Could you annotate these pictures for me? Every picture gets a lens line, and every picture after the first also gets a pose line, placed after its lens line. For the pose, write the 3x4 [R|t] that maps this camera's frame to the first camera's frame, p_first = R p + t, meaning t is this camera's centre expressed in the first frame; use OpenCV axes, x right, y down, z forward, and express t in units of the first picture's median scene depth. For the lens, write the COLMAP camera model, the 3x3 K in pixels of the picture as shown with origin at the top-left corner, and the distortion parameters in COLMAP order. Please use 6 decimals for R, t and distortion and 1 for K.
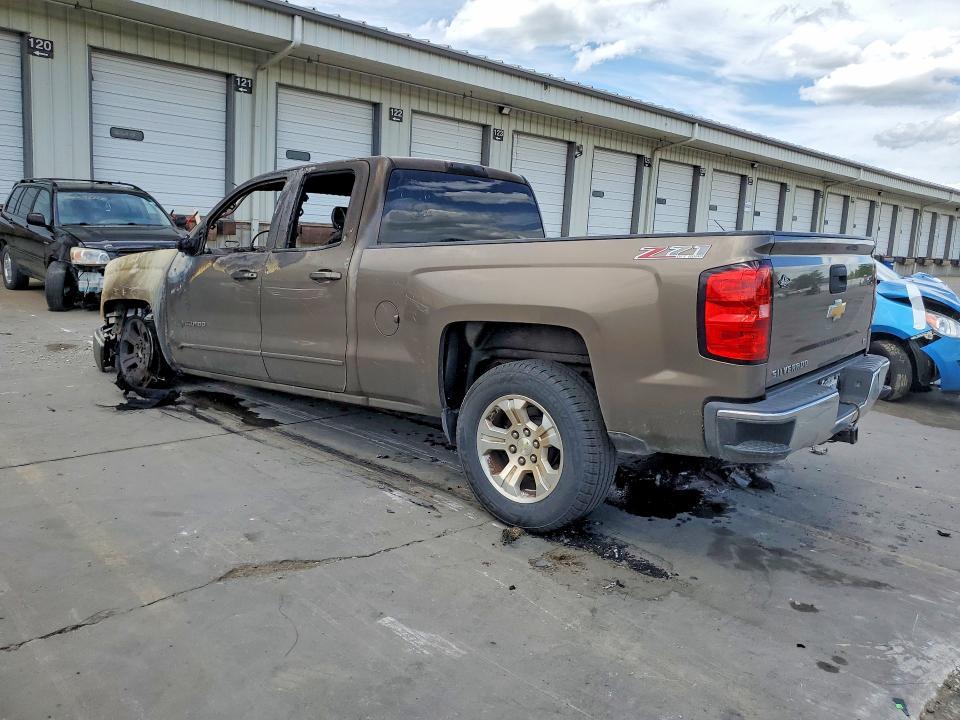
lens RADIAL K [[716.9, 0, 443.1], [0, 716.9, 359.9], [0, 0, 1]] dist [0.007194, -0.001581]
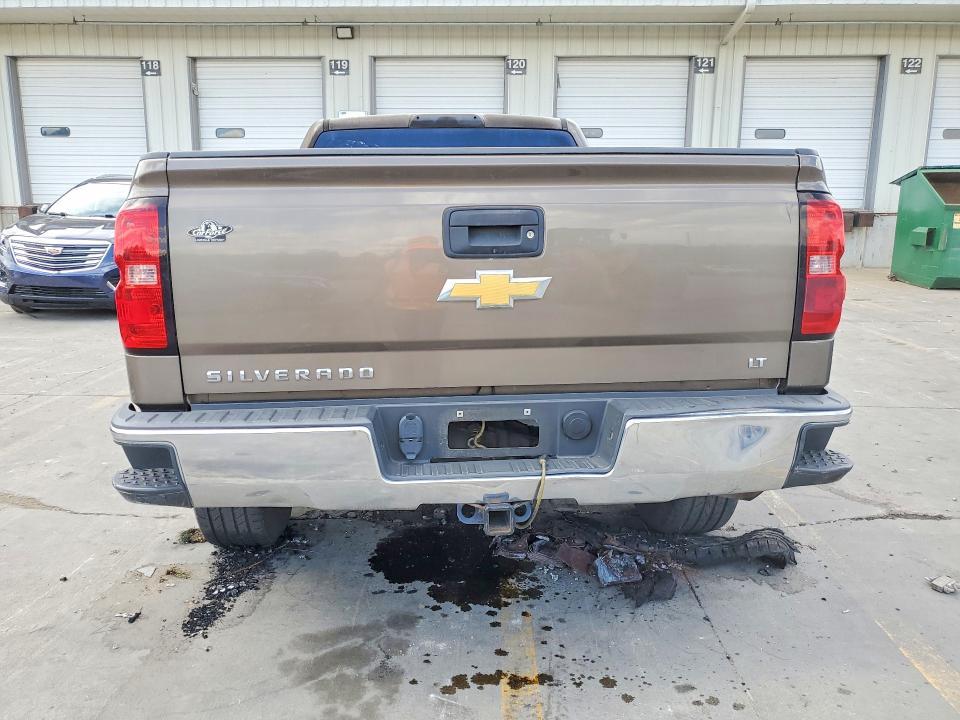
lens RADIAL K [[716.9, 0, 443.1], [0, 716.9, 359.9], [0, 0, 1]] dist [0.007194, -0.001581]
pose [[0.721554, 0.090010, -0.686483, 0.176532], [-0.089940, 0.995298, 0.035966, -0.004389], [0.686492, 0.035791, 0.726256, 0.115525]]
